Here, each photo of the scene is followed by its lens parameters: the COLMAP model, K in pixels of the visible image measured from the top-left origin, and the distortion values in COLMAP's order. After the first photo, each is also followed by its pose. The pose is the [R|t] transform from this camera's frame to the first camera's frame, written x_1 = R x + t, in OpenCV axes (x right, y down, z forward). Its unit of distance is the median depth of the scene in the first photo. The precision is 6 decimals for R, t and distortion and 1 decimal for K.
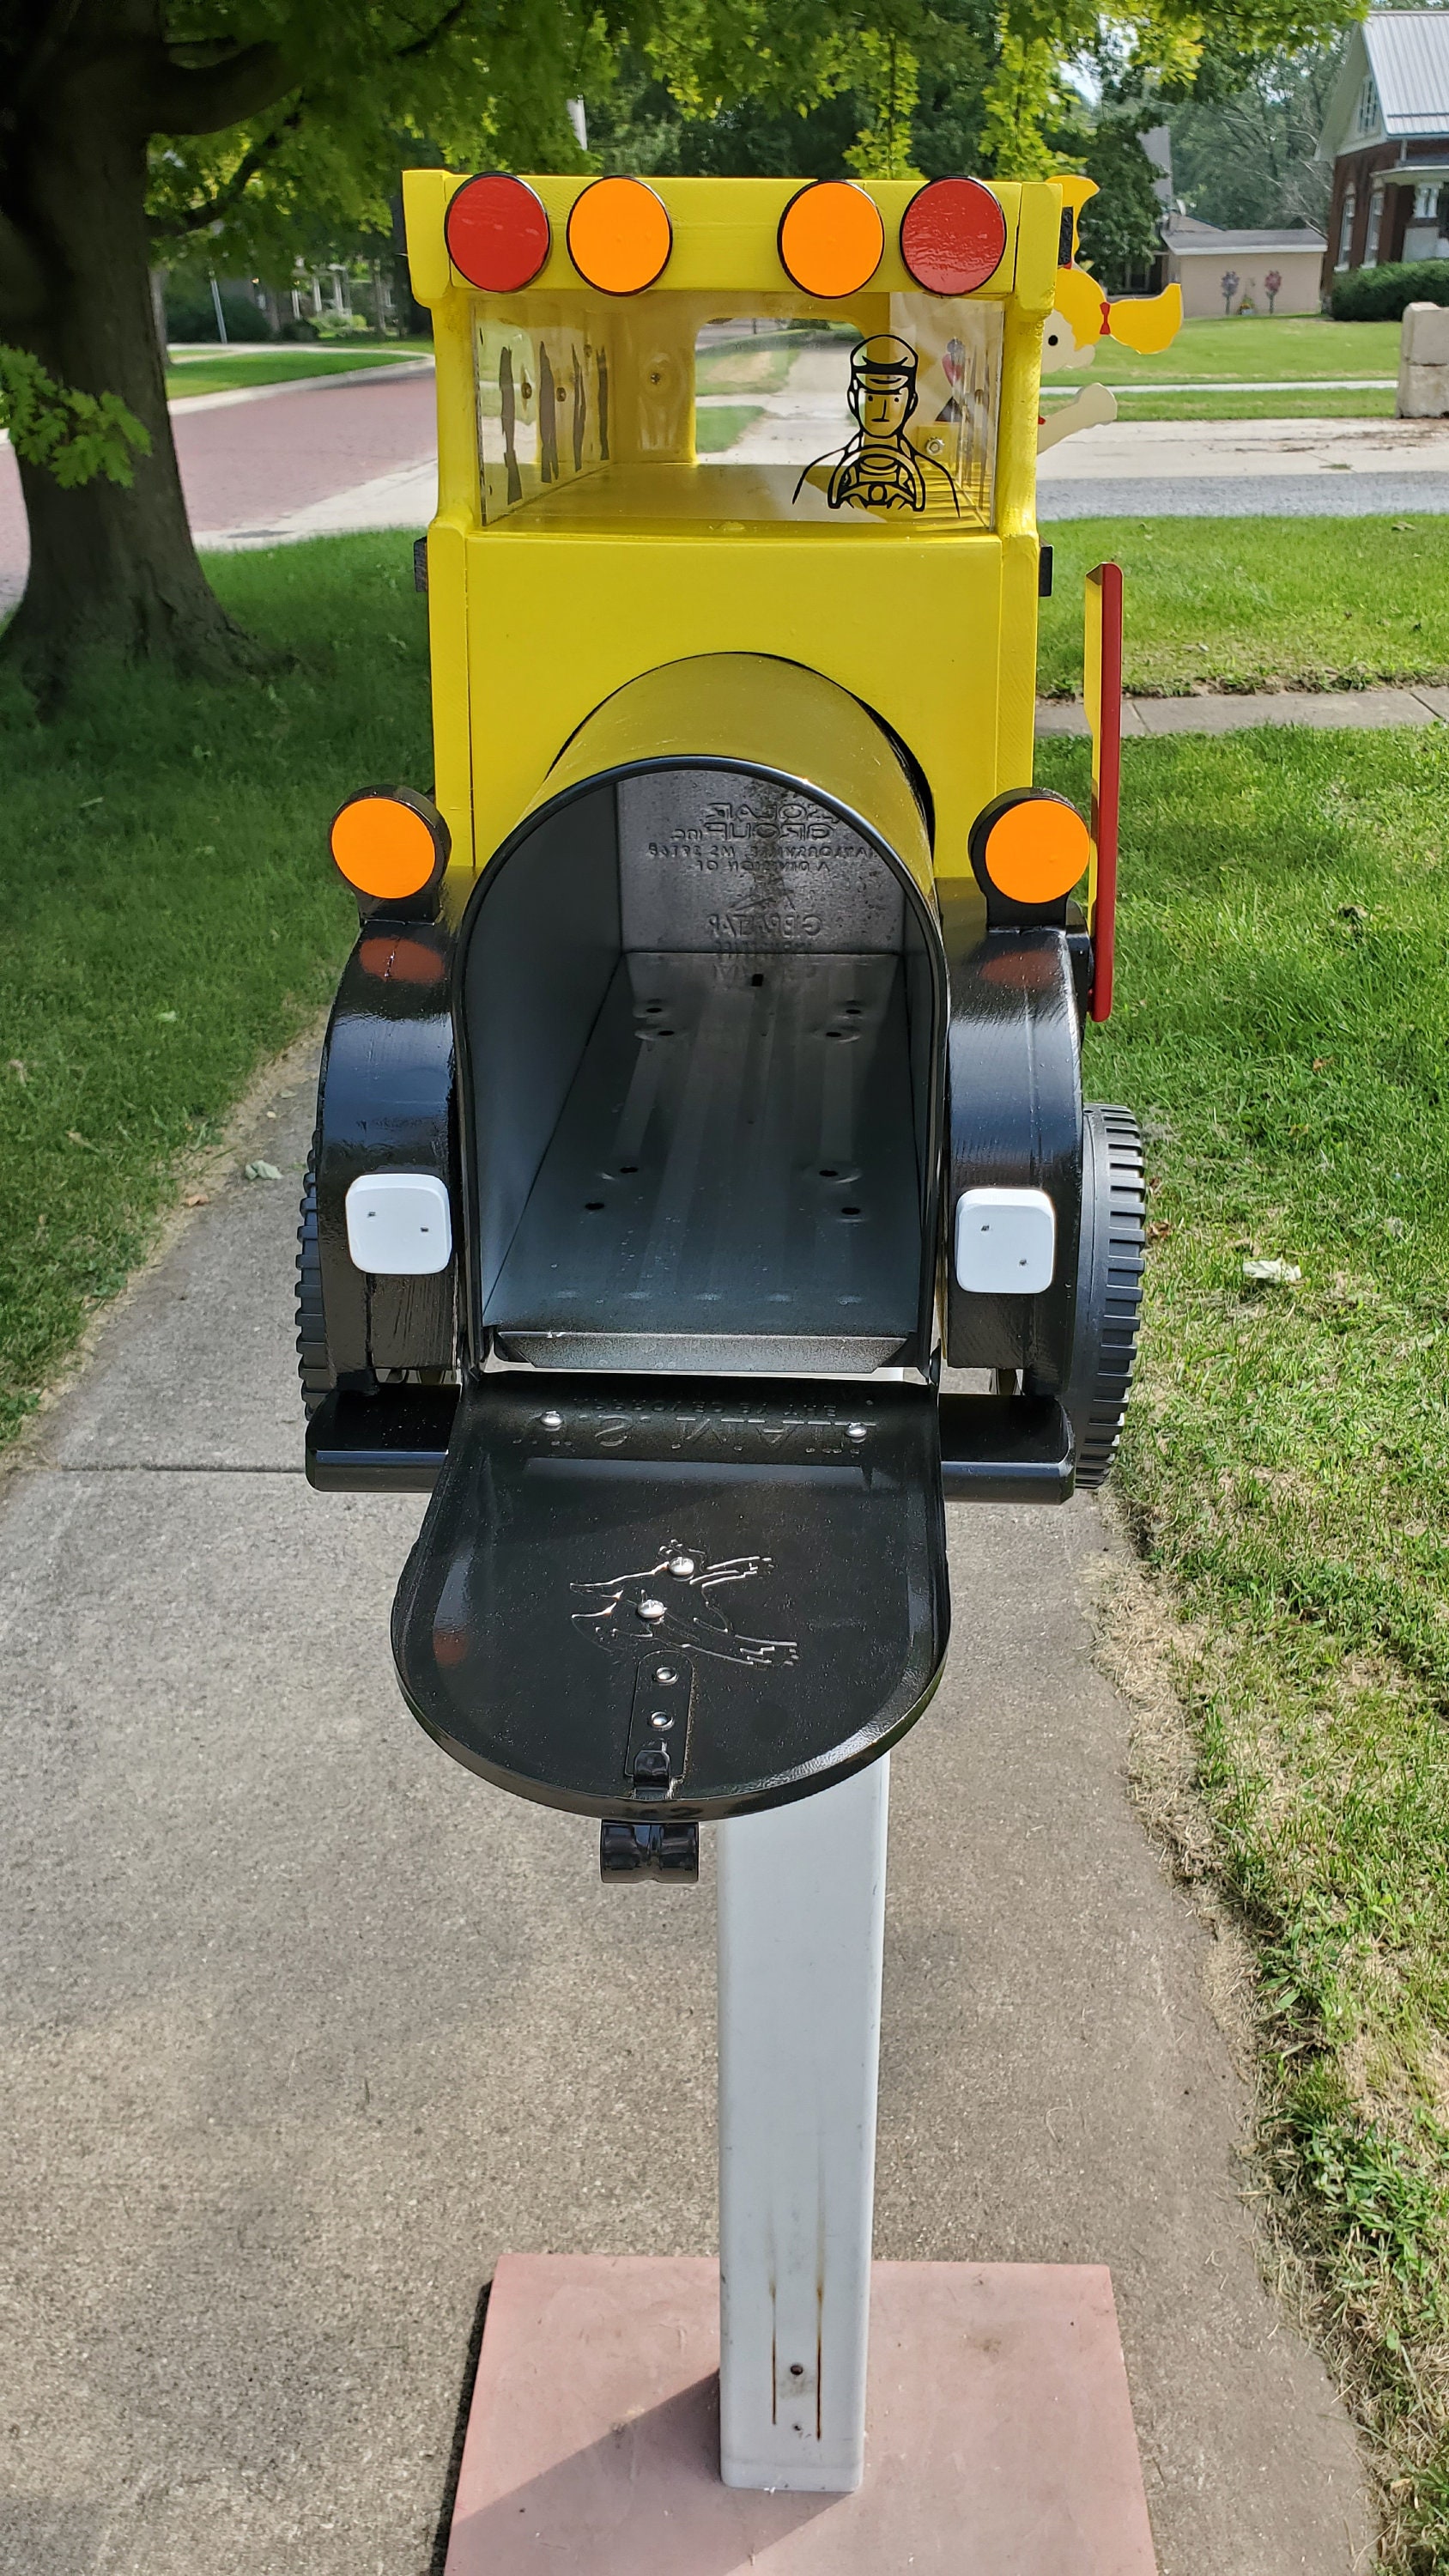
lens RADIAL K [[2012.5, 0, 780.6], [0, 2012.5, 1291.0], [0, 0, 1]] dist [0.001458, -0.001809]
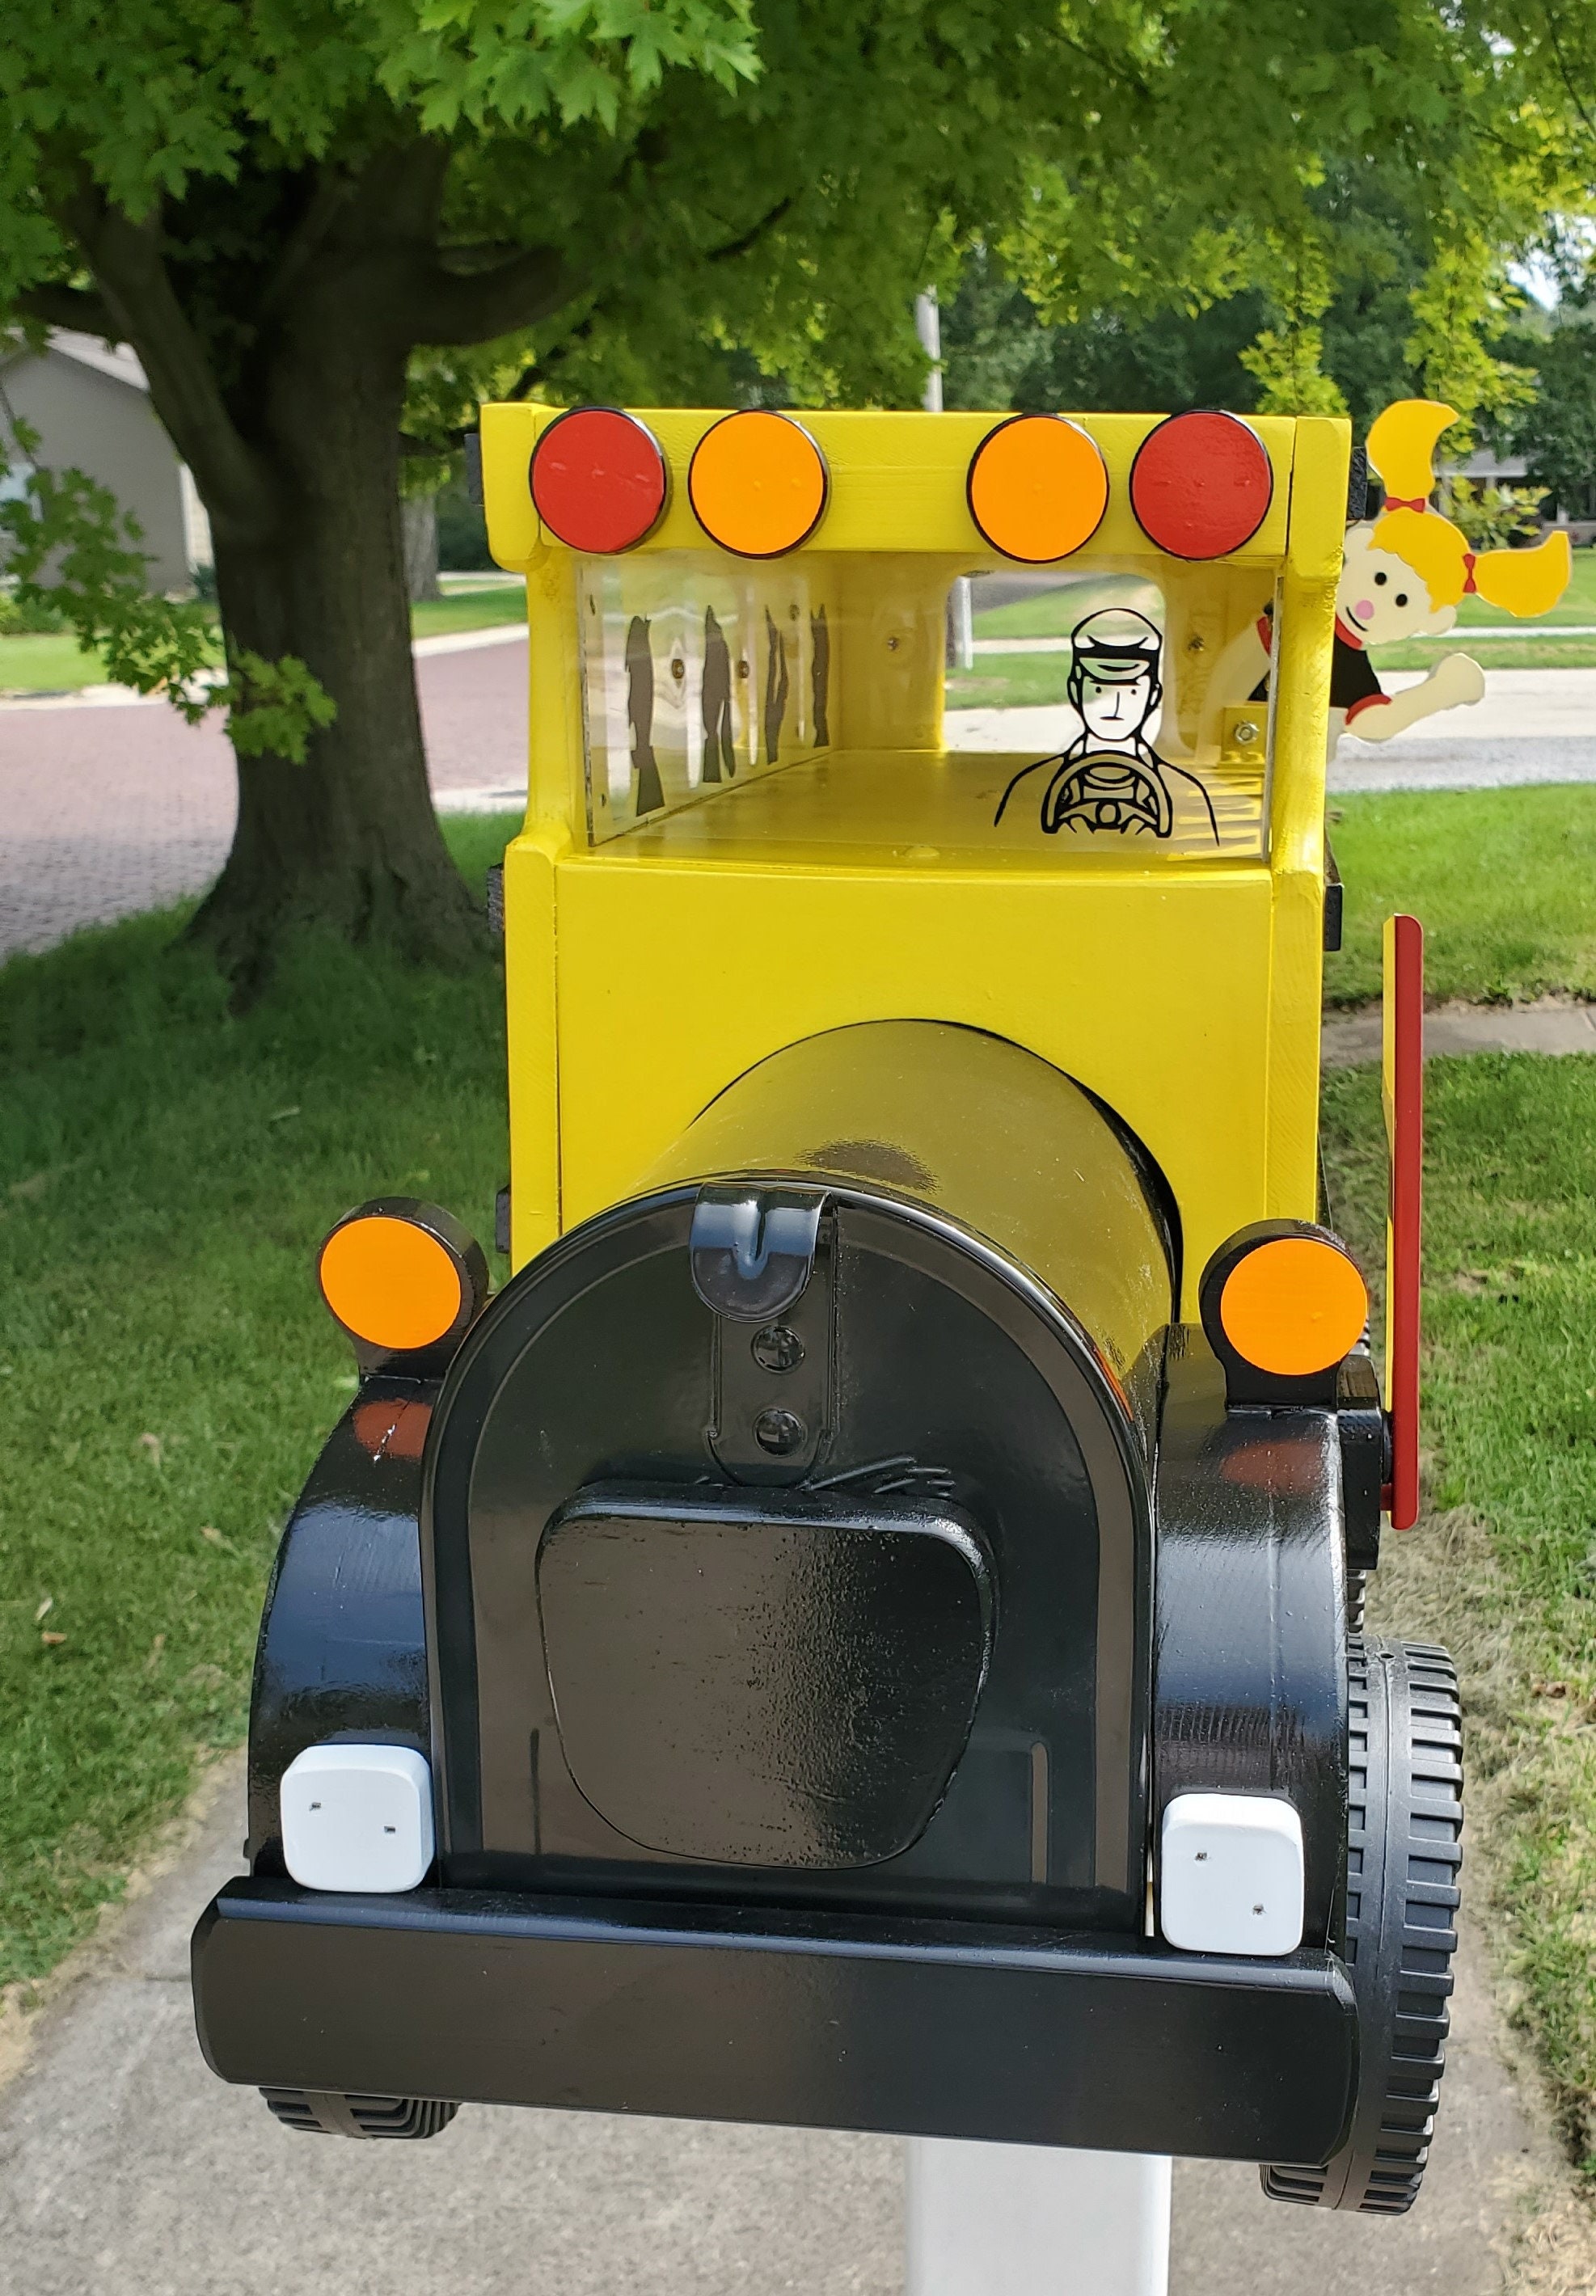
lens RADIAL K [[2513.3, 0, 988.5], [0, 2513.3, 1364.1], [0, 0, 1]] dist [0.251795, -0.880280]
pose [[0.997666, 0.022980, -0.064295, 0.013782], [-0.031739, 0.989824, -0.138715, -0.012676], [0.060453, 0.140432, 0.988243, 0.019849]]
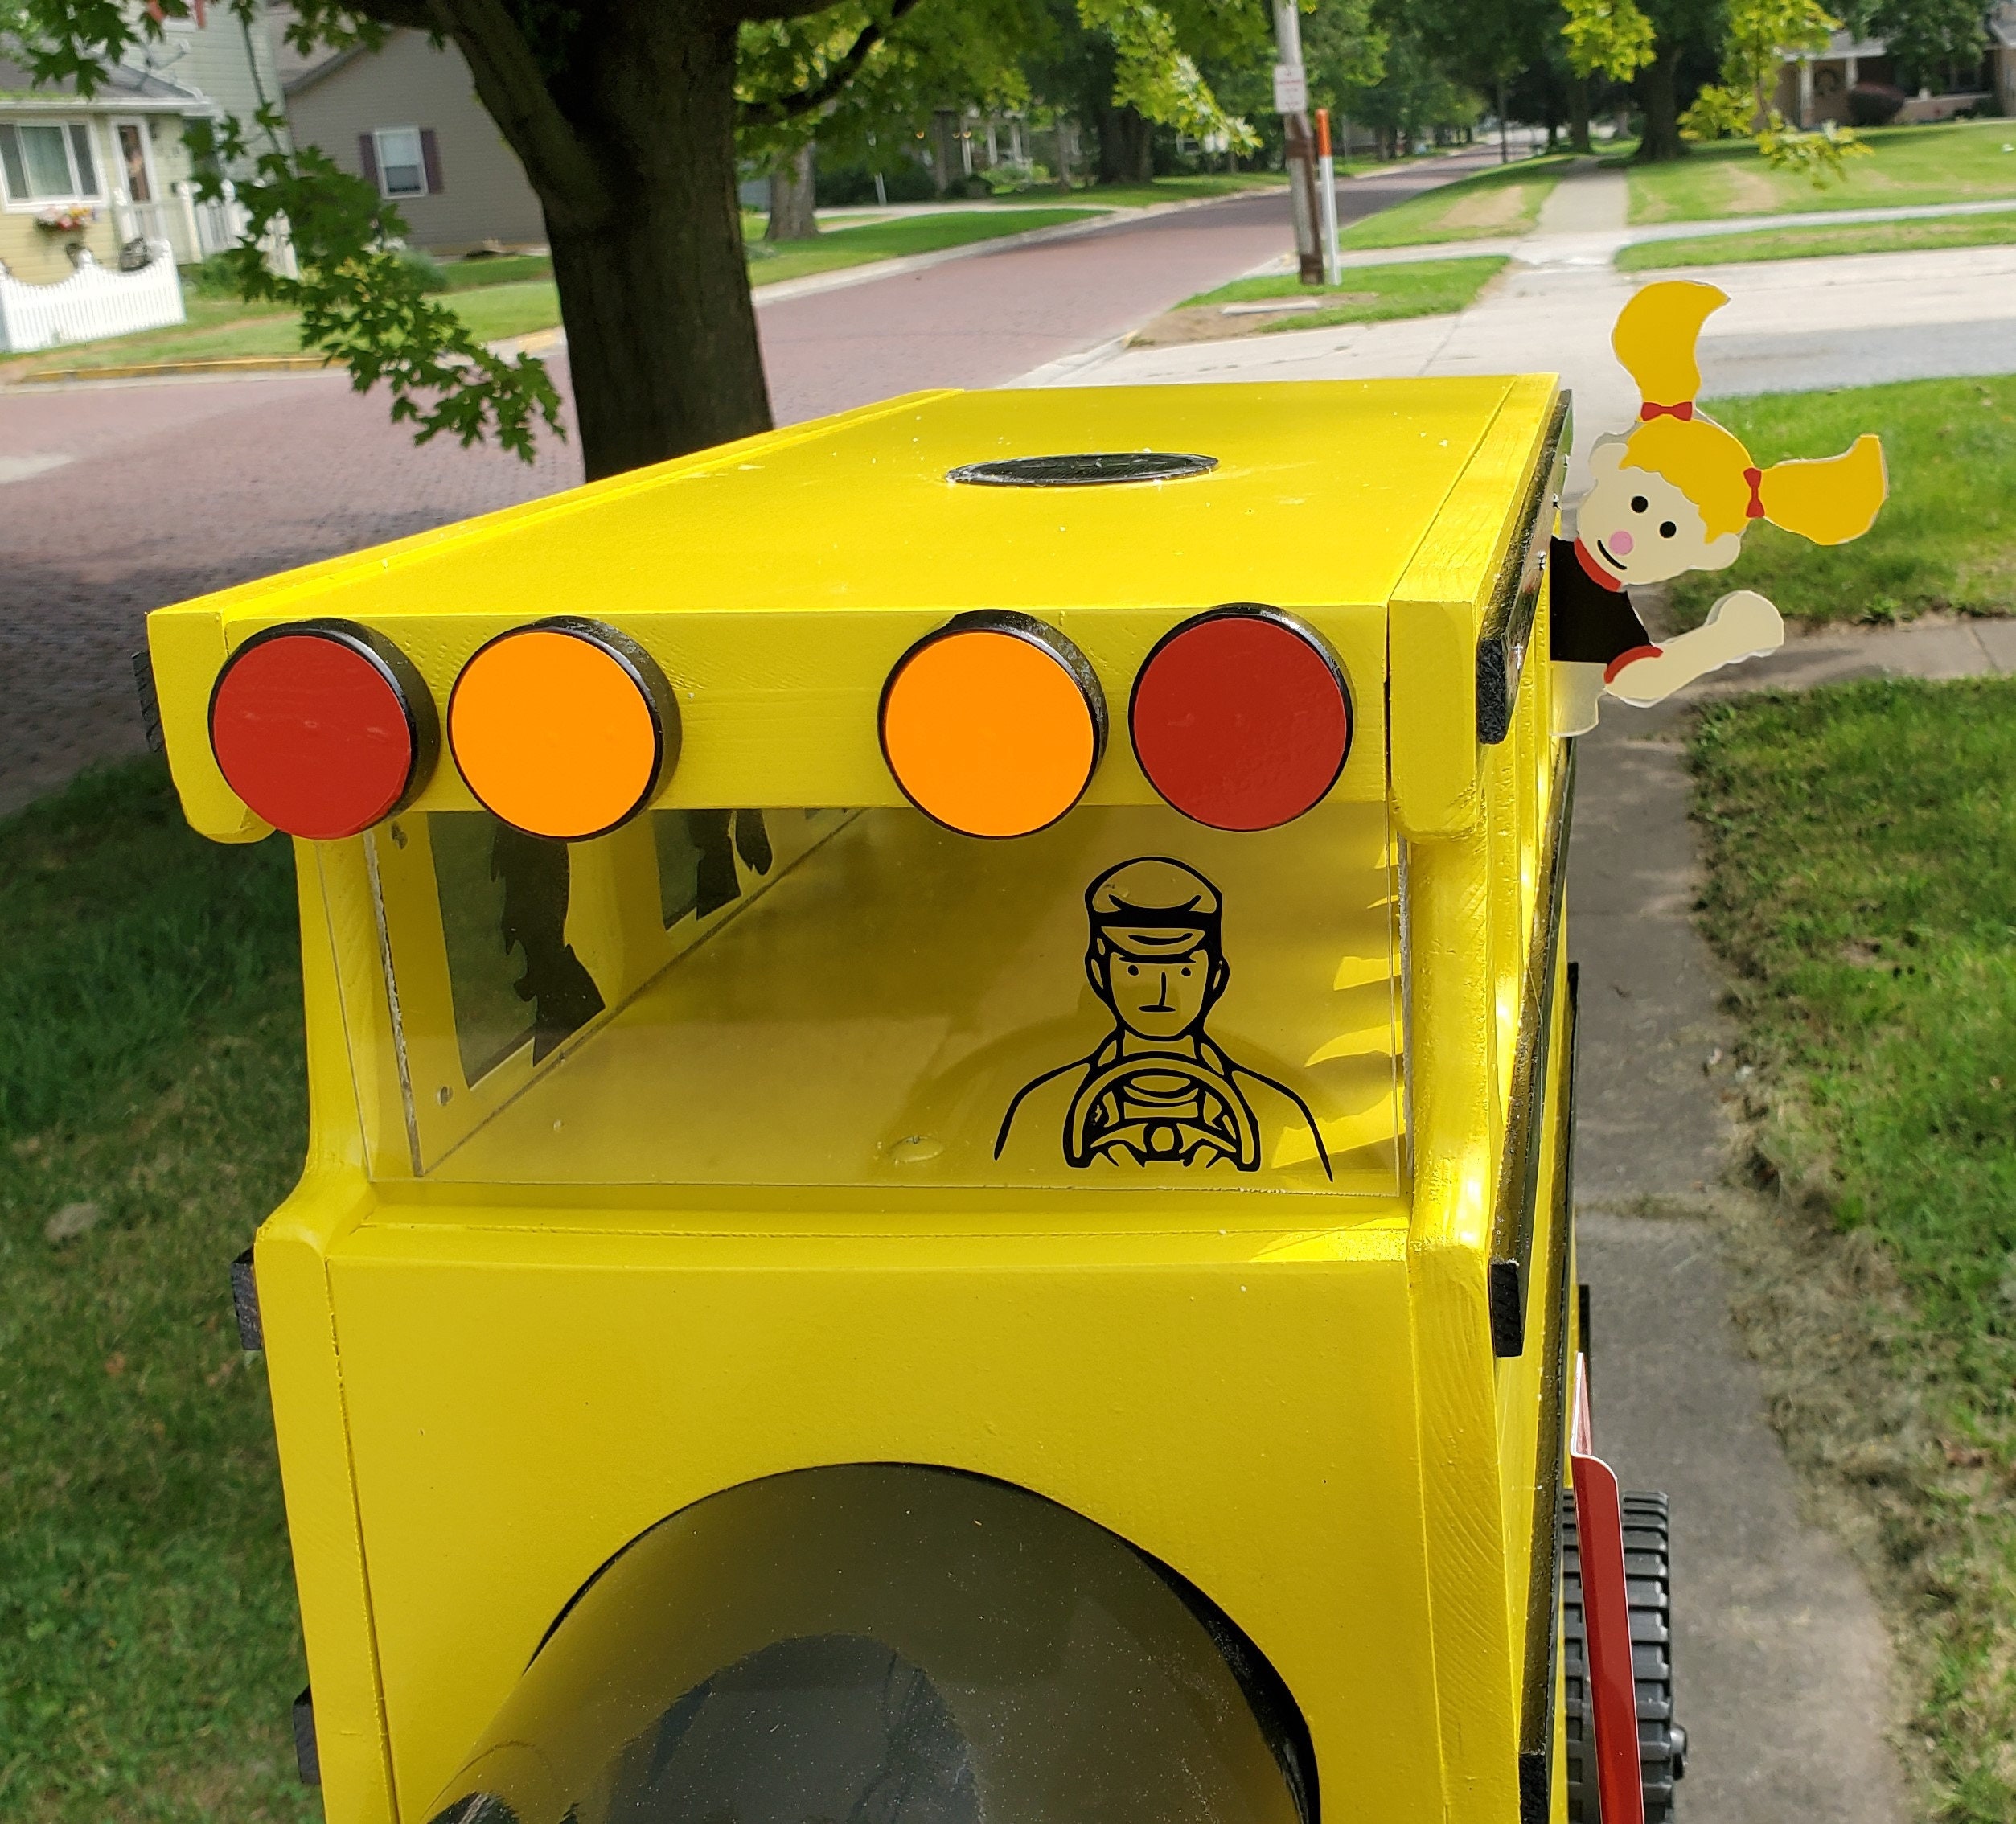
lens RADIAL K [[2494.8, 0, 1331.0], [0, 2494.8, 867.7], [0, 0, 1]] dist [0.284754, -1.238758]
pose [[0.995651, -0.025083, -0.089718, 0.029027], [0.009429, 0.985257, -0.170822, -0.071152], [0.092680, 0.169233, 0.981209, 0.078443]]
